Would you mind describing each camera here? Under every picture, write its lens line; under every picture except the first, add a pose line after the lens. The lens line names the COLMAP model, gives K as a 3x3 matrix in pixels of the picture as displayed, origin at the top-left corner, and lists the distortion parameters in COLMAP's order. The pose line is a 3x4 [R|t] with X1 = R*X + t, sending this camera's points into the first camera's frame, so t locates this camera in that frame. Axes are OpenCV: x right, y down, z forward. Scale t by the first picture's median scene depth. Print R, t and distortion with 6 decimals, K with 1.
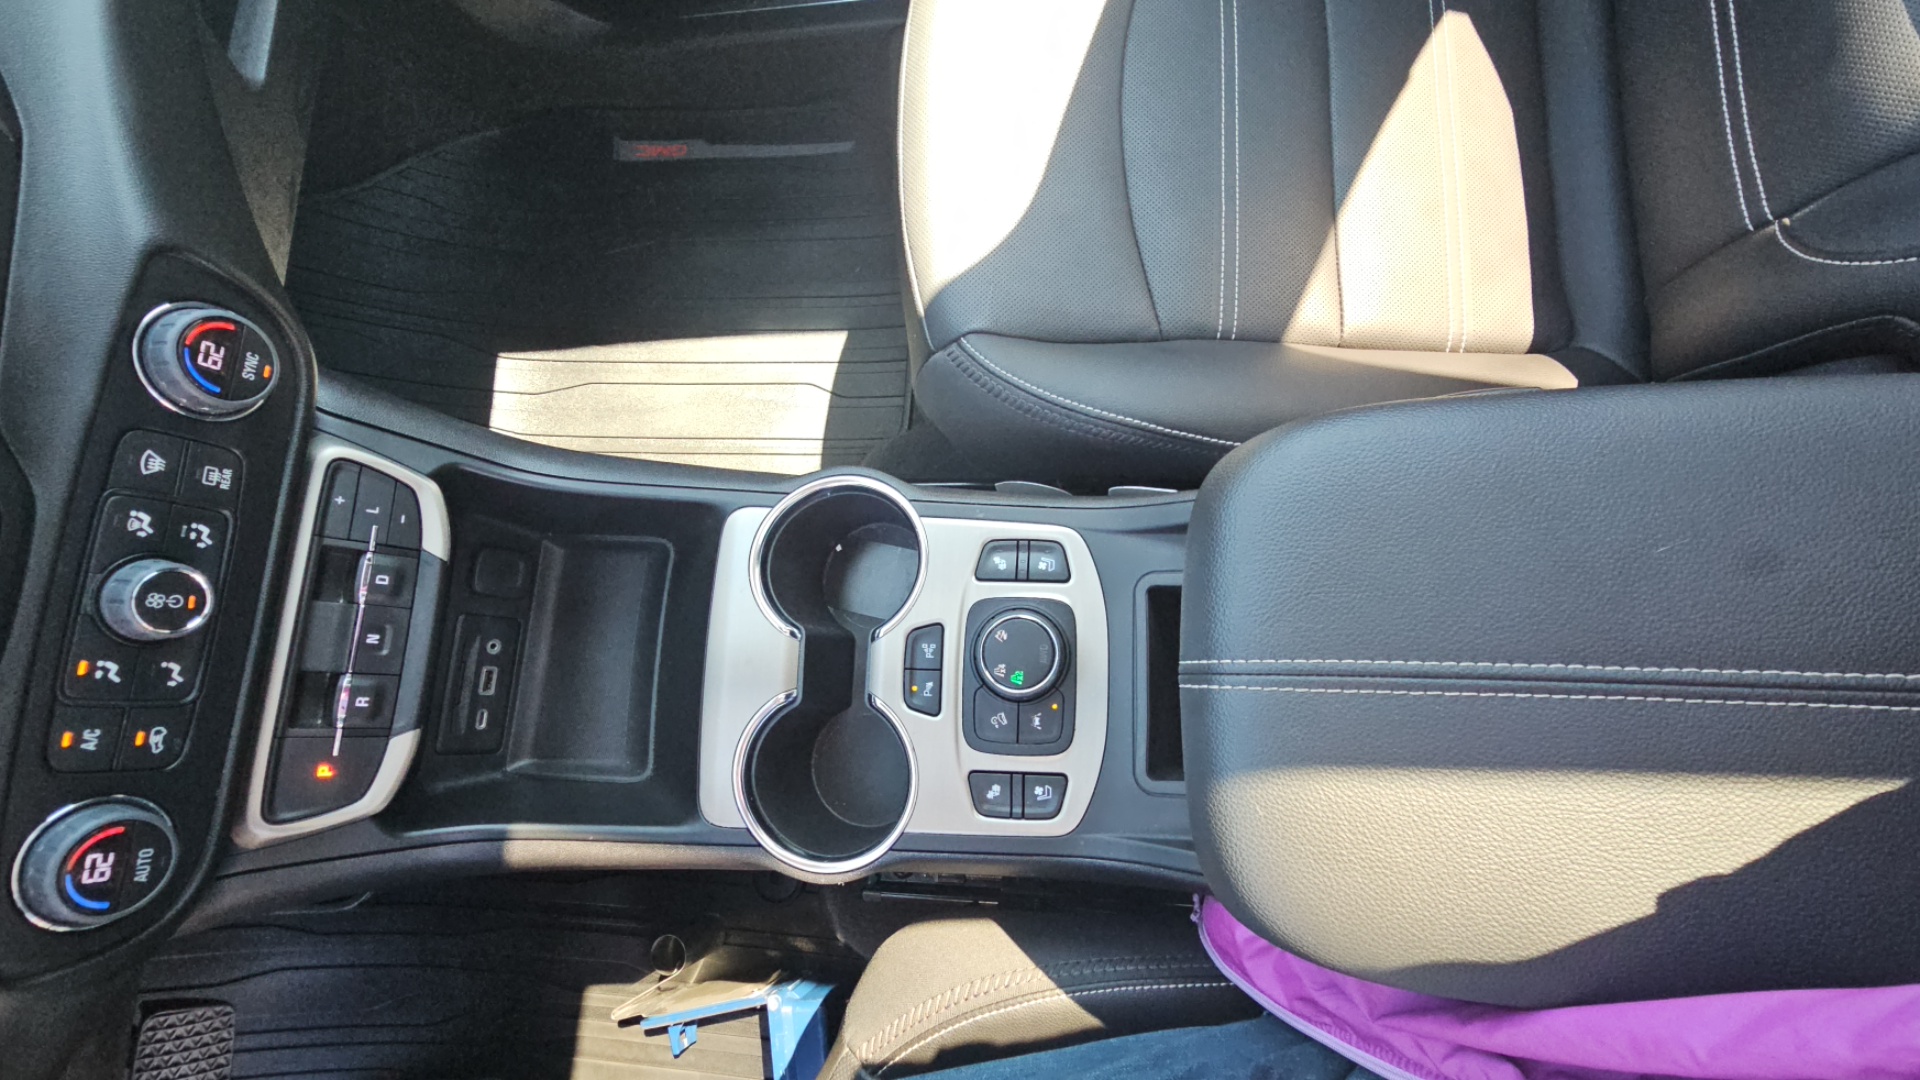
lens RADIAL K [[859.8, 0, 983.0], [0, 859.8, 544.4], [0, 0, 1]] dist [0.008616, -0.006008]
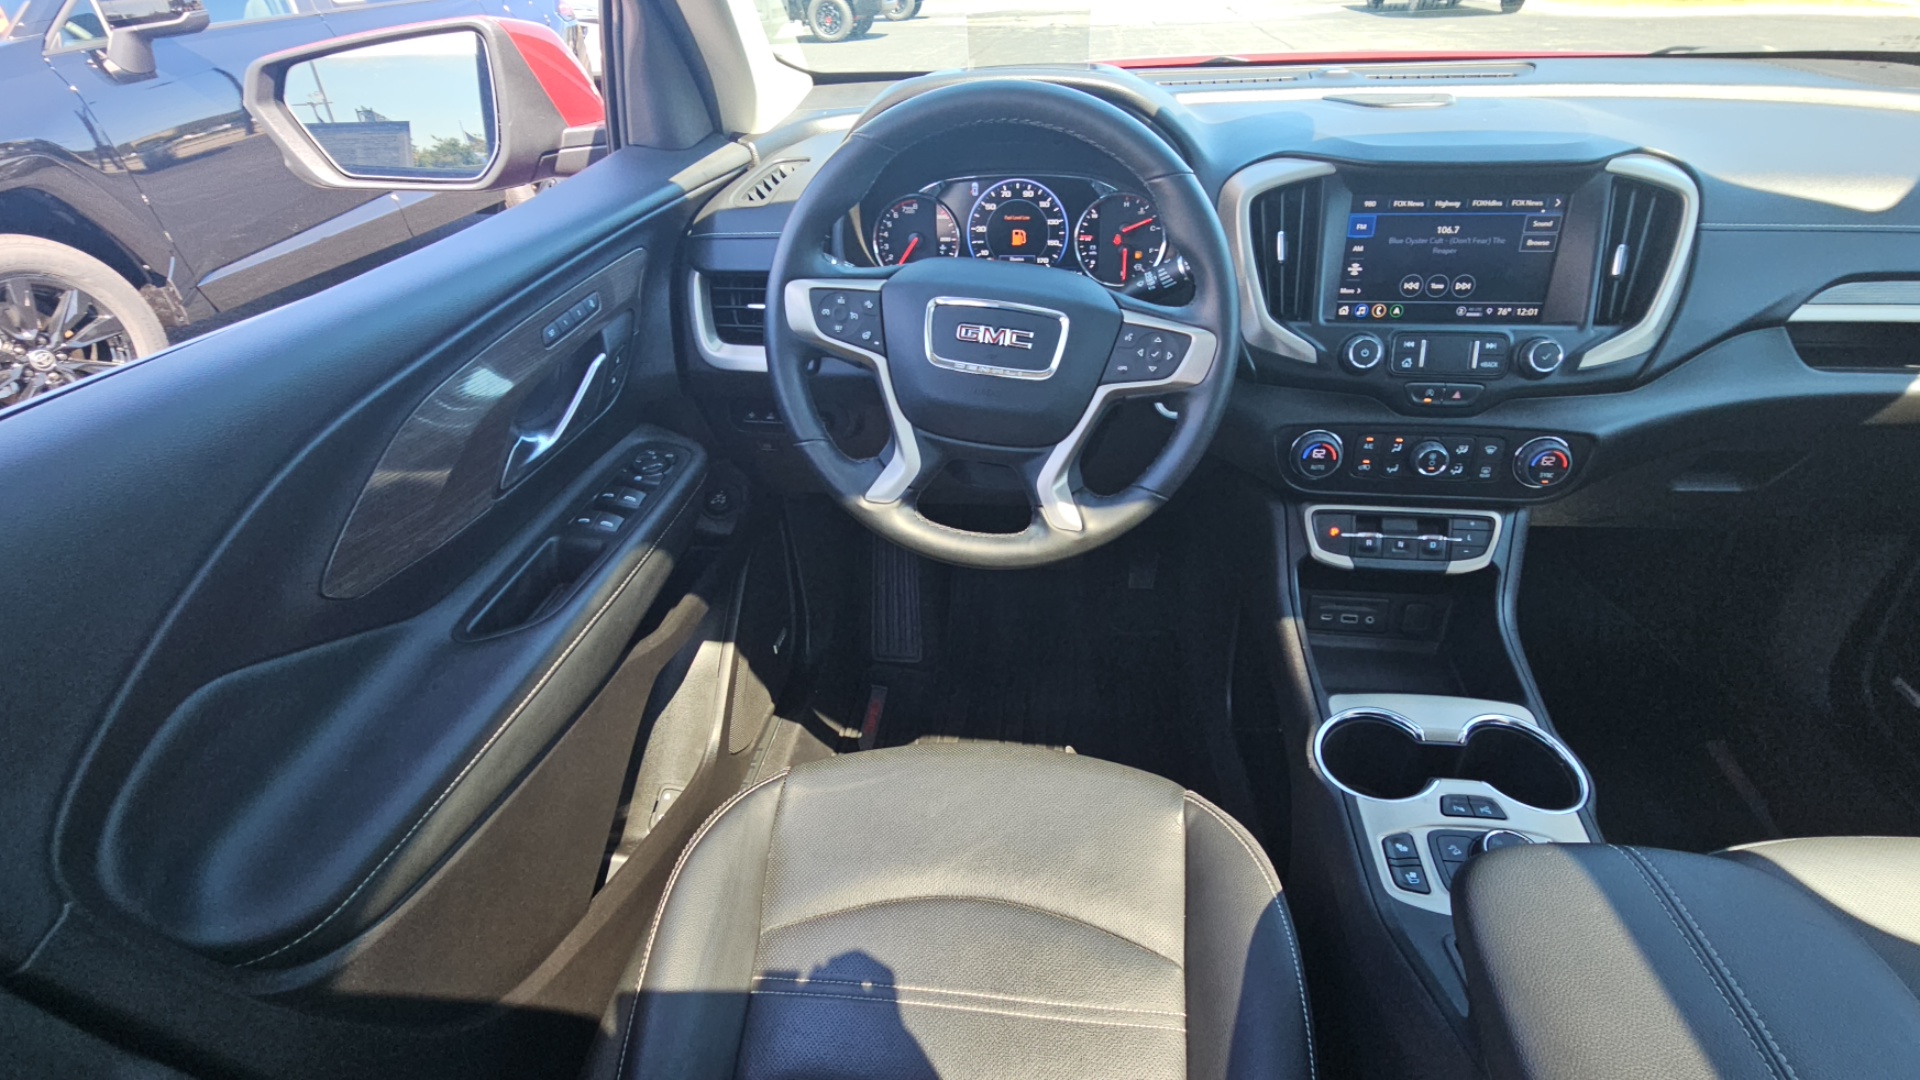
lens RADIAL K [[859.8, 0, 979.5], [0, 859.8, 544.6], [0, 0, 1]] dist [0.008616, -0.006008]
pose [[-0.069066, 0.681710, -0.728355, 0.820248], [-0.972990, 0.115175, 0.200062, 0.664575], [0.220273, 0.722500, 0.655343, -0.527904]]
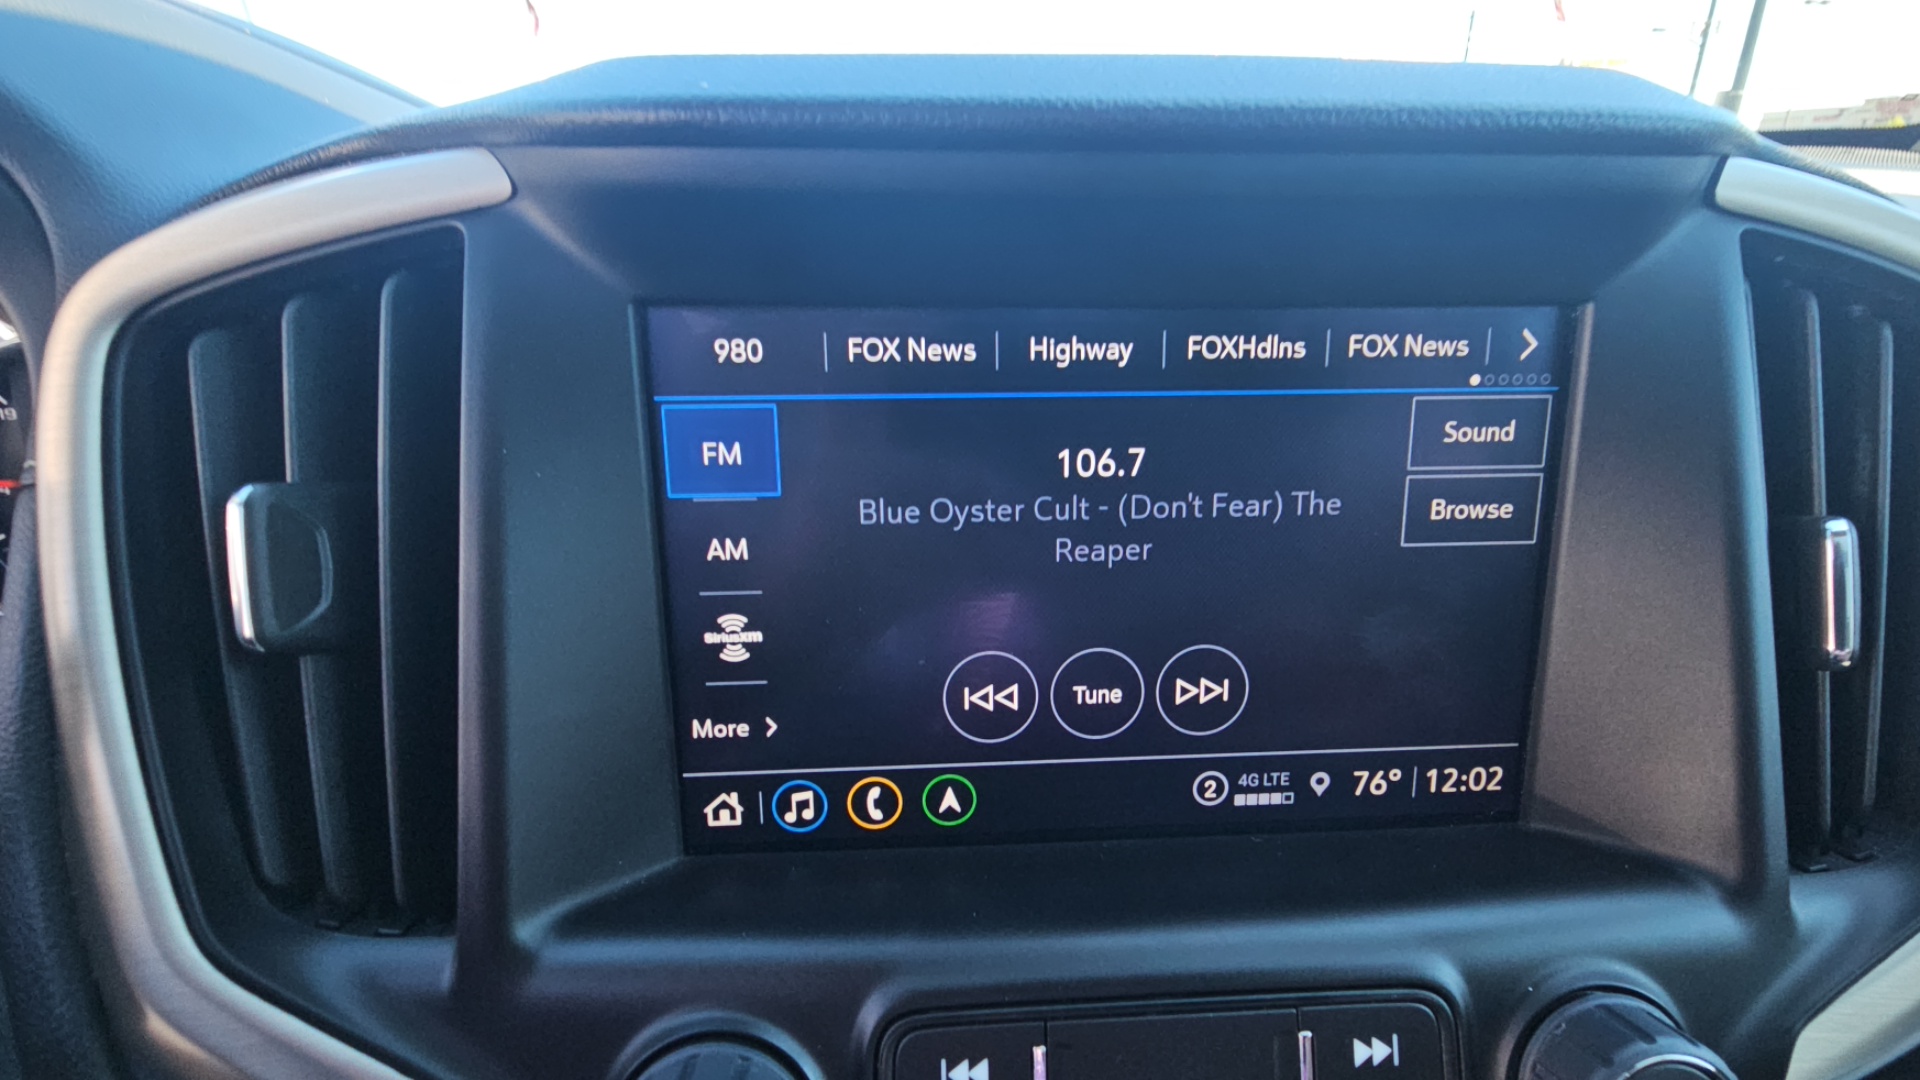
lens RADIAL K [[859.8, 0, 984.0], [0, 859.8, 547.8], [0, 0, 1]] dist [0.008616, -0.006008]
pose [[0.131242, 0.512523, -0.848584, -0.700581], [-0.980315, 0.194459, -0.034167, 0.053784], [0.147504, 0.836364, 0.527956, 0.229466]]
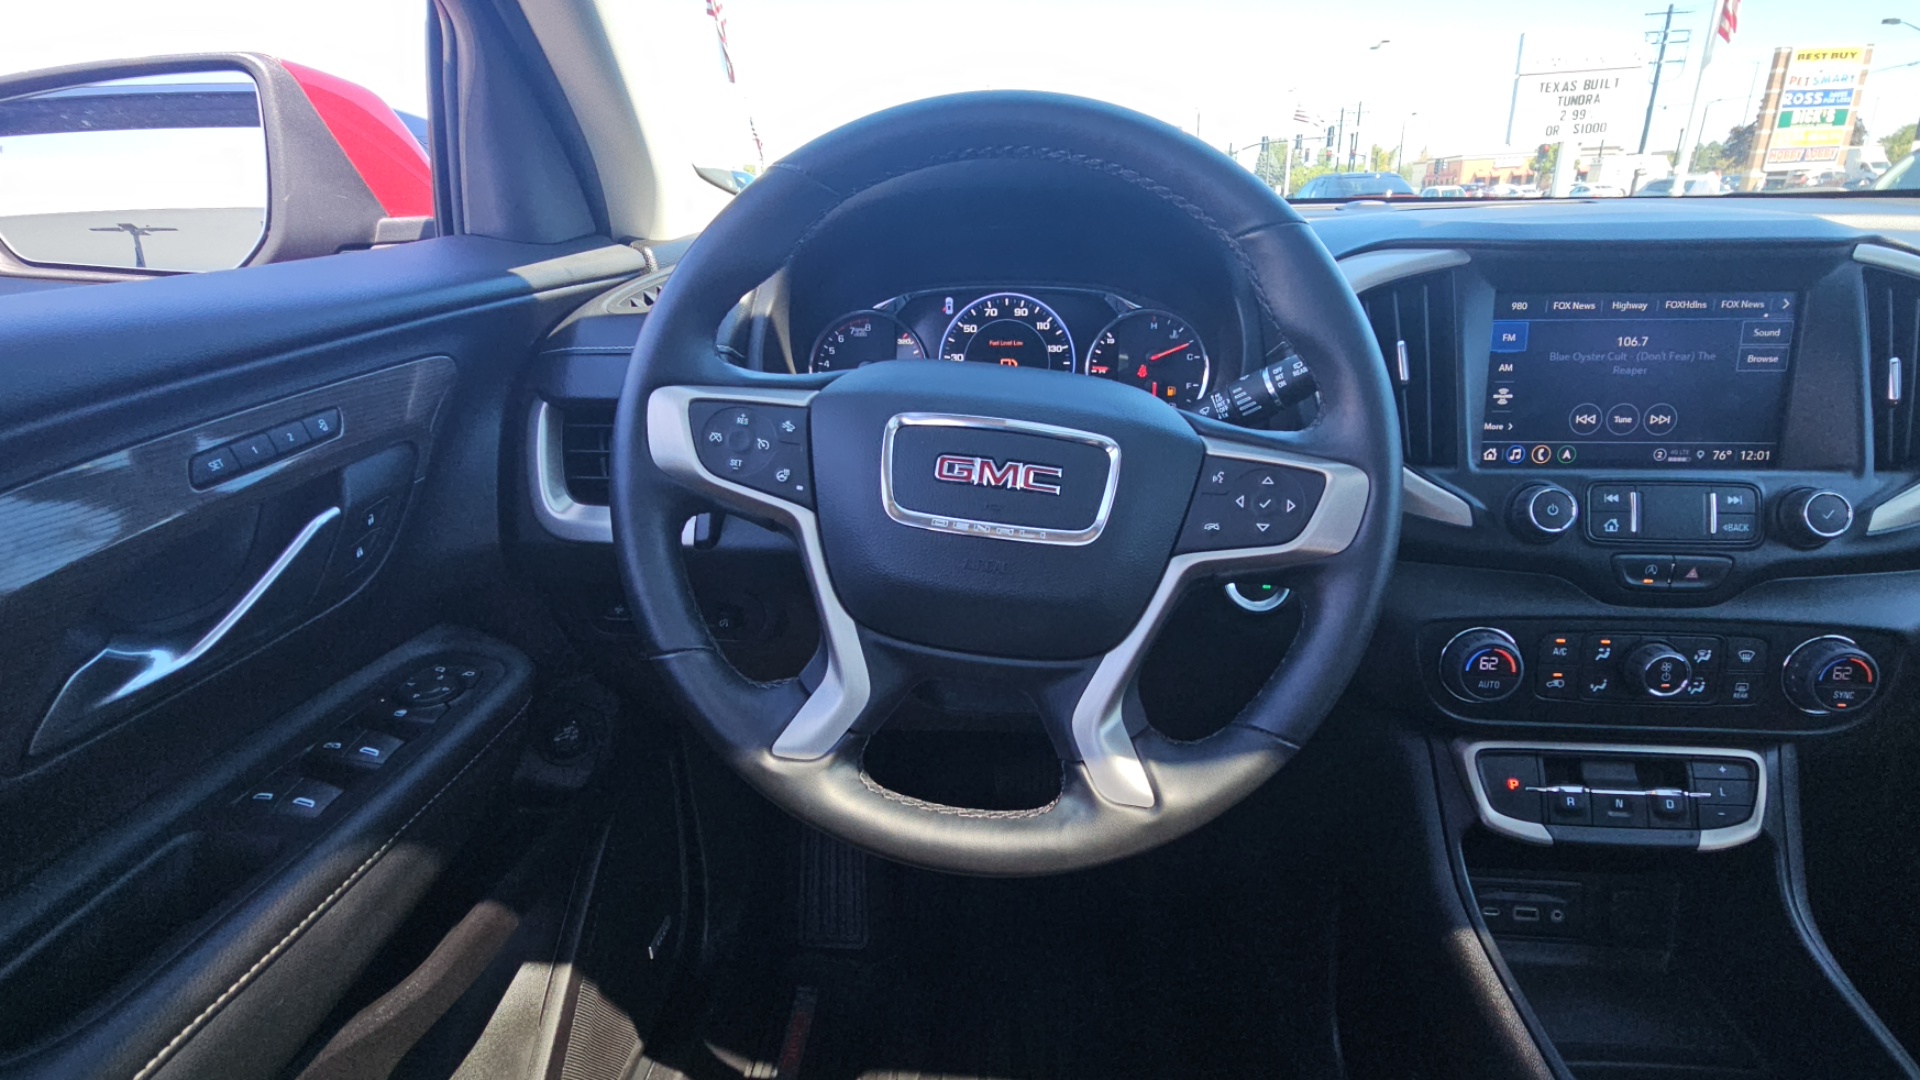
lens RADIAL K [[859.8, 0, 979.4], [0, 859.8, 543.1], [0, 0, 1]] dist [0.008616, -0.006008]
pose [[-0.017893, 0.499519, -0.866118, 0.232097], [-0.981158, 0.157902, 0.111337, 0.845788], [0.192377, 0.851791, 0.487282, -0.143333]]
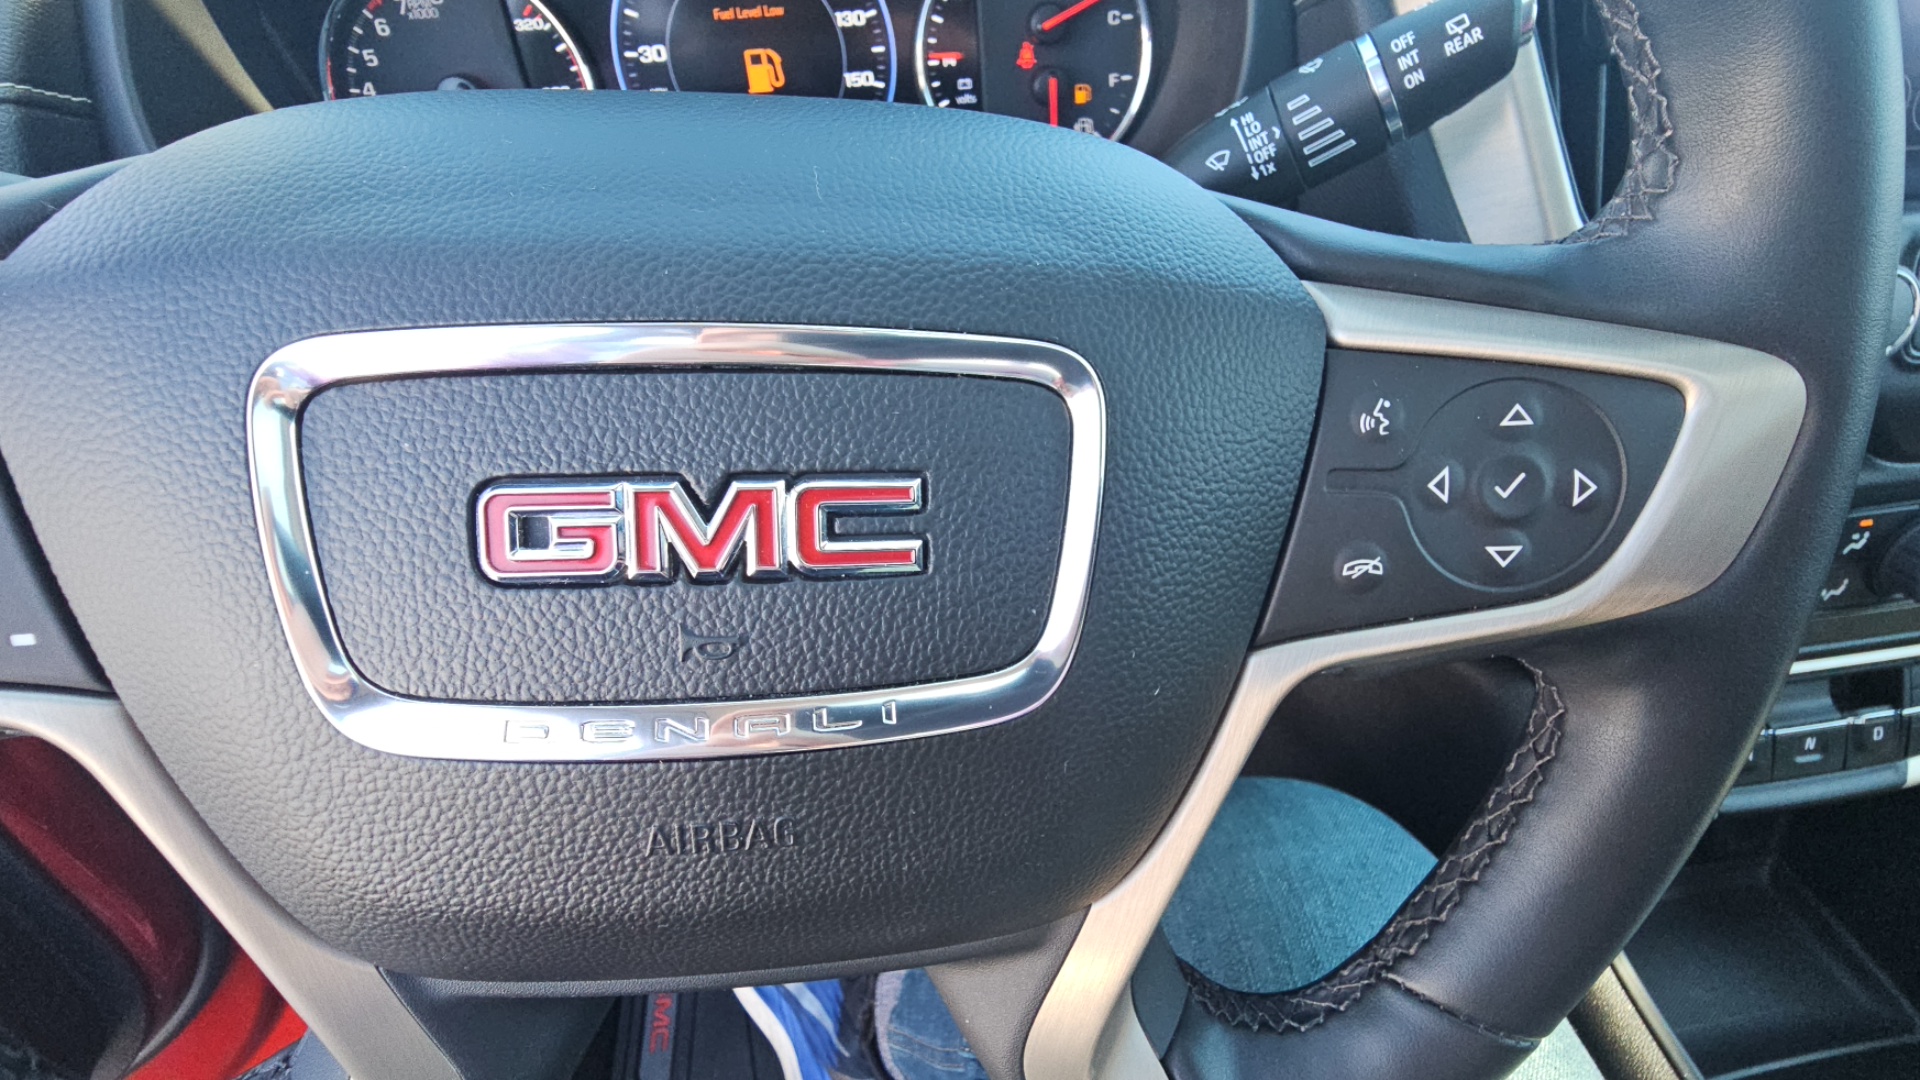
lens RADIAL K [[859.8, 0, 976.7], [0, 859.8, 541.7], [0, 0, 1]] dist [0.008616, -0.006008]
pose [[0.191994, 0.736330, -0.648811, -0.462193], [-0.963019, 0.268693, 0.019964, 0.830112], [0.189031, 0.620984, 0.760688, 0.078154]]
